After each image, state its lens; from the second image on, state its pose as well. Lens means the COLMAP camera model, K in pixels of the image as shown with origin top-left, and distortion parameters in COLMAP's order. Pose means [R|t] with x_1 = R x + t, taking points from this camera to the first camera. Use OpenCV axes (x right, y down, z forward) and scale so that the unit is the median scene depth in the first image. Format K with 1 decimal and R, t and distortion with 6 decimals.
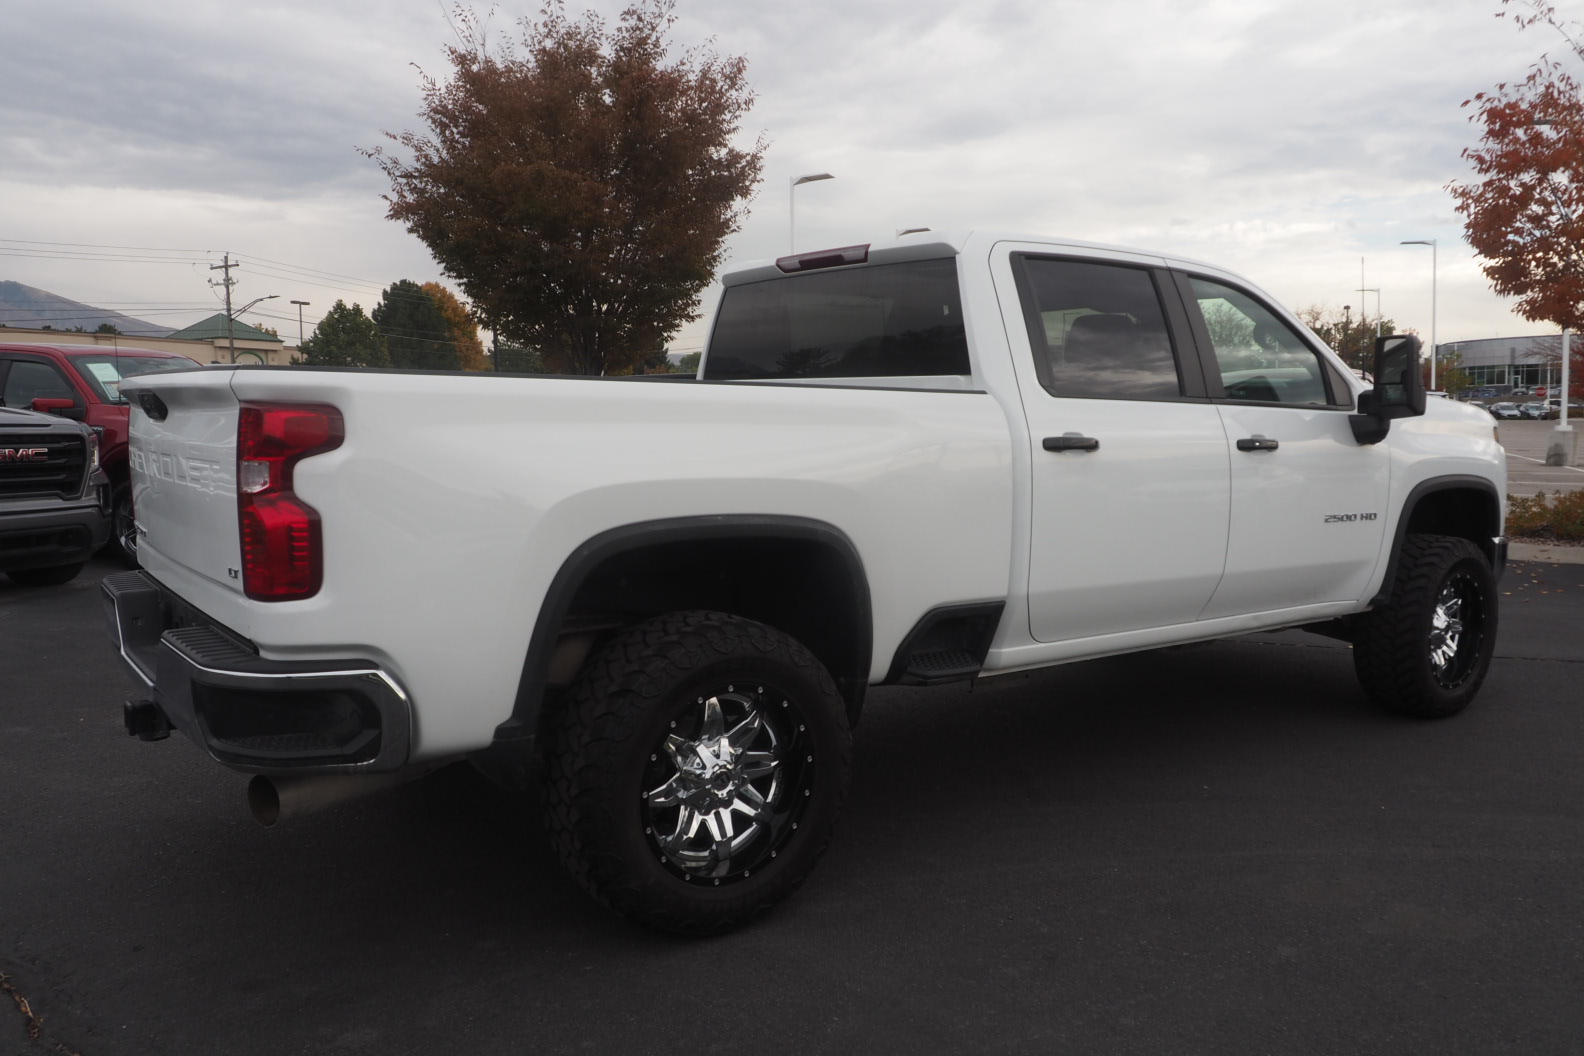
lens RADIAL K [[1195.8, 0, 800.7], [0, 1195.8, 552.3], [0, 0, 1]] dist [-0.010094, -0.001053]
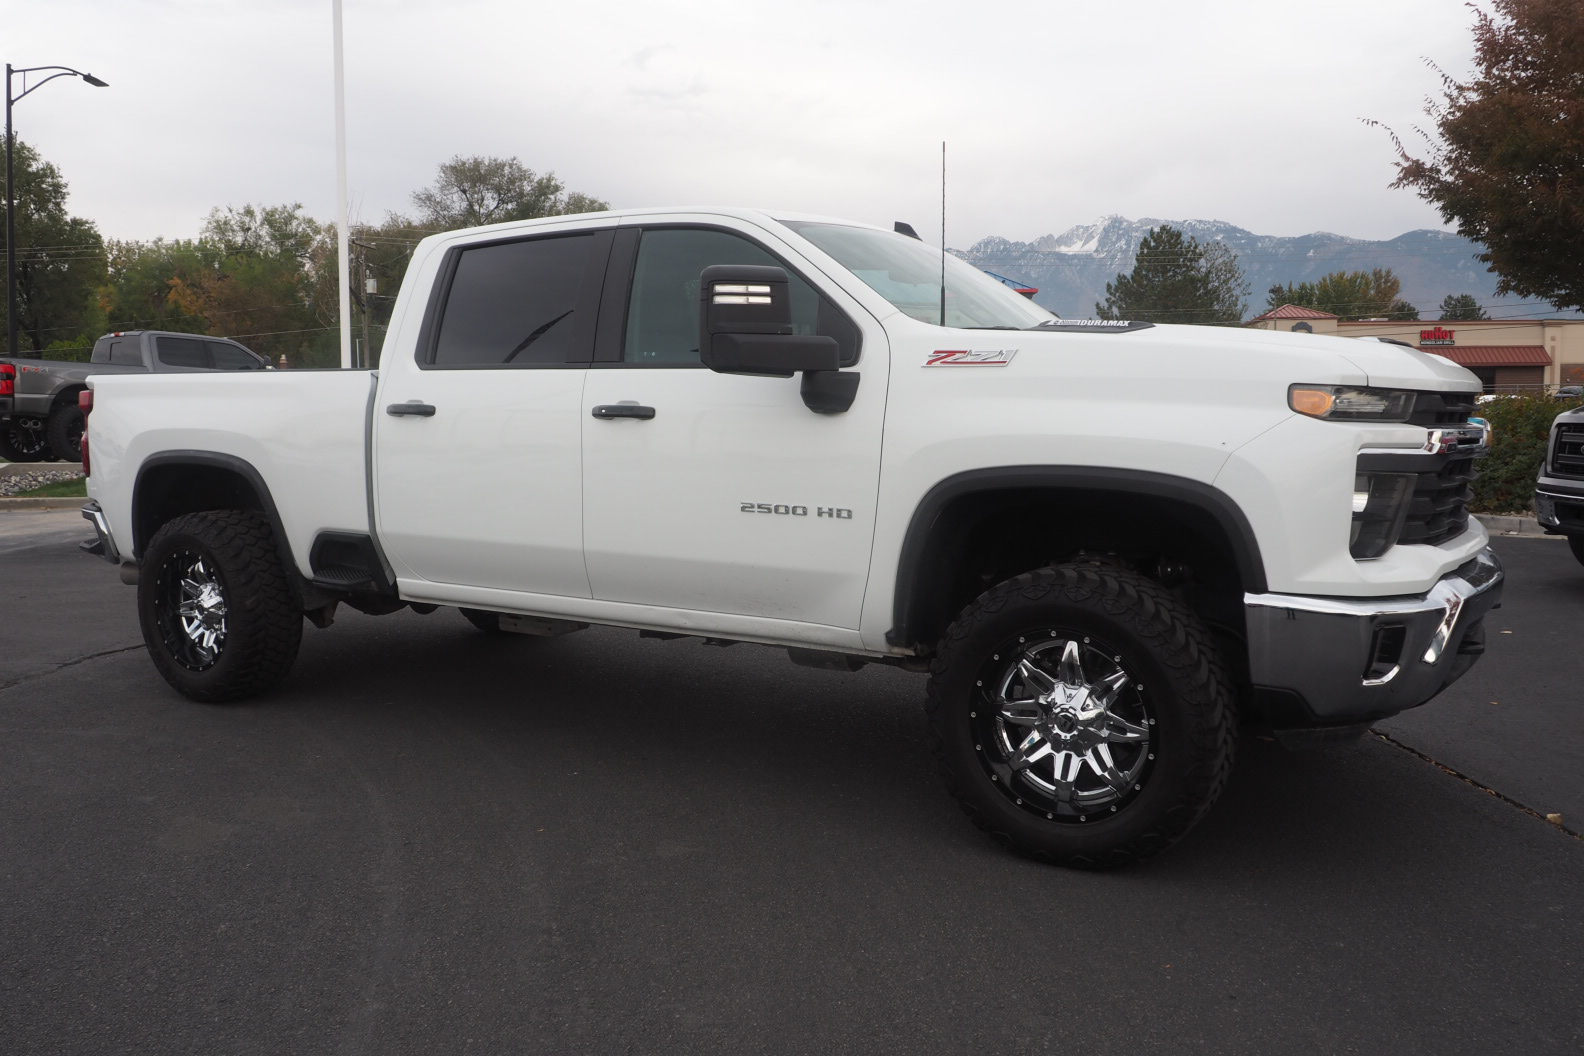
lens RADIAL K [[1266.1, 0, 784.5], [0, 1266.1, 526.7], [0, 0, 1]] dist [-0.017839, 0.010785]
pose [[0.369014, 0.077387, -0.926196, 1.576431], [-0.099587, 0.994083, 0.043381, -0.069601], [0.924073, 0.076229, 0.374537, 0.919281]]
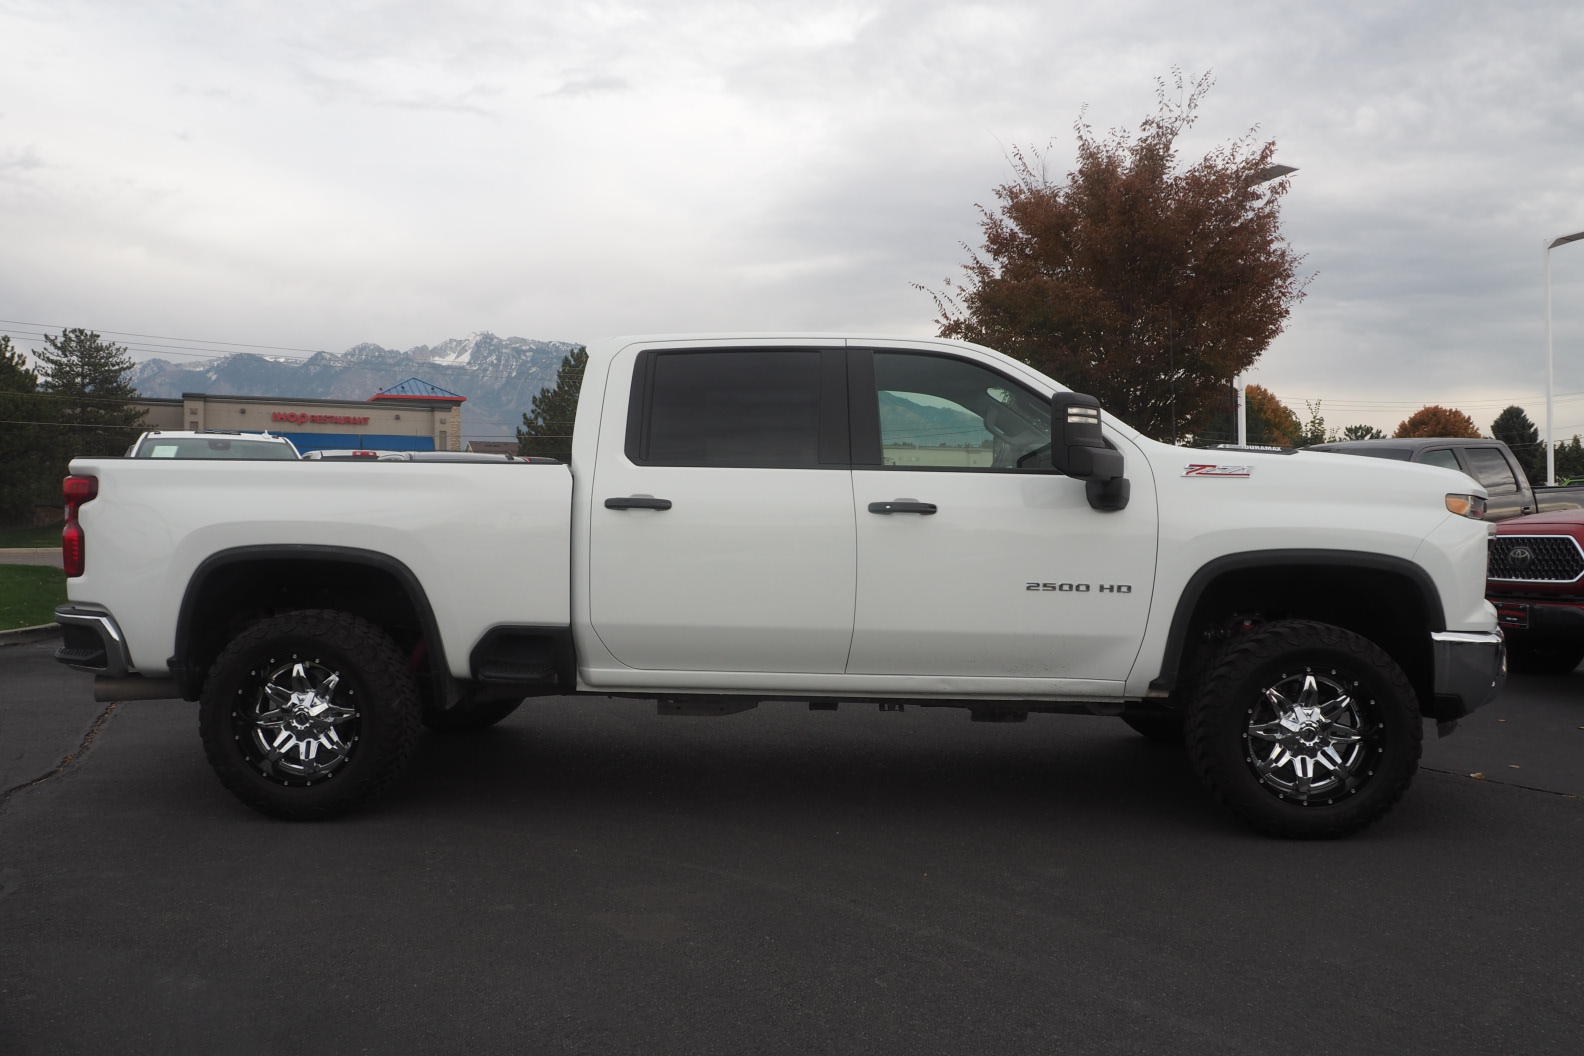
lens RADIAL K [[1195.8, 0, 795.8], [0, 1195.8, 536.3], [0, 0, 1]] dist [-0.010094, -0.001053]
pose [[0.768545, 0.010128, -0.639716, 1.174300], [-0.073534, 0.994647, -0.072596, 0.020077], [0.635556, 0.102834, 0.765176, 0.180119]]
